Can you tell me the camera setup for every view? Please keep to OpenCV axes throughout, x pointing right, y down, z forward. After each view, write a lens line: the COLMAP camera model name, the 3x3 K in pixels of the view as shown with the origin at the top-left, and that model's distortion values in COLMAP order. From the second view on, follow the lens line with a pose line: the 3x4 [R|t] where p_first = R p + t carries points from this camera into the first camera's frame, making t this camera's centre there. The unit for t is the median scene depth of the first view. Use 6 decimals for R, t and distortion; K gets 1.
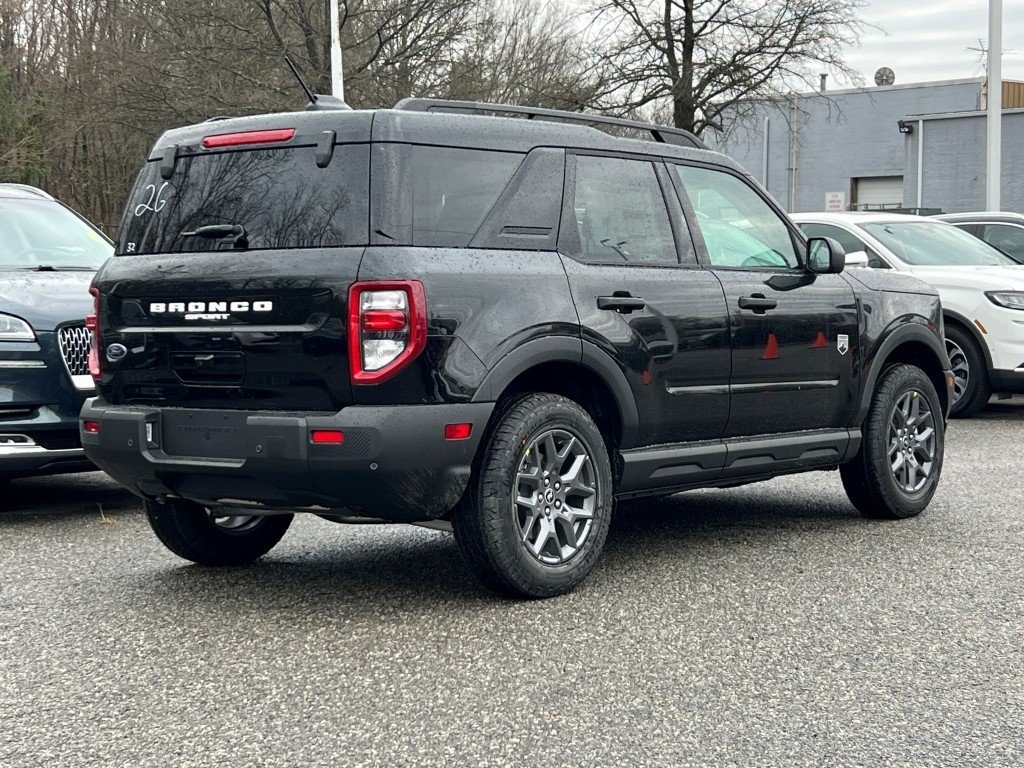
lens RADIAL K [[1487.5, 0, 512.0], [0, 1487.5, 384.0], [0, 0, 1]] dist [-0.001919, 0.001595]
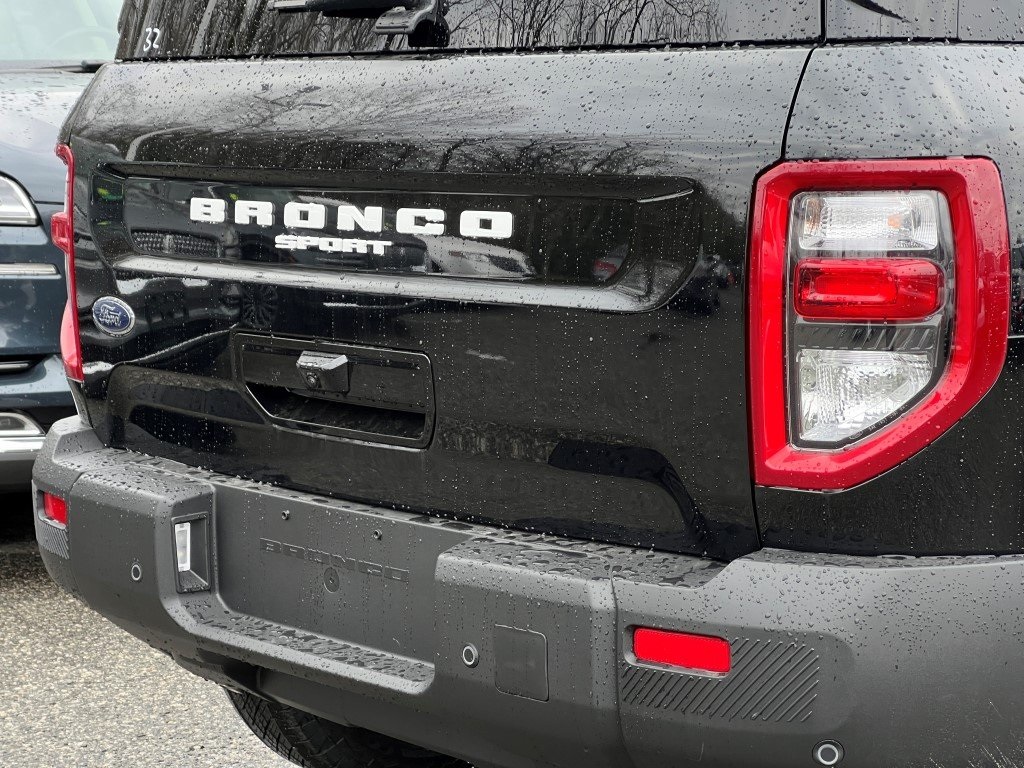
lens RADIAL K [[1979.4, 0, 512.0], [0, 1979.4, 384.0], [0, 0, 1]] dist [0.121095, 0.253984]
pose [[0.986848, 0.025189, -0.159675, -0.085619], [-0.010377, 0.995619, 0.092926, -0.055909], [0.161316, -0.090047, 0.982786, 0.534633]]
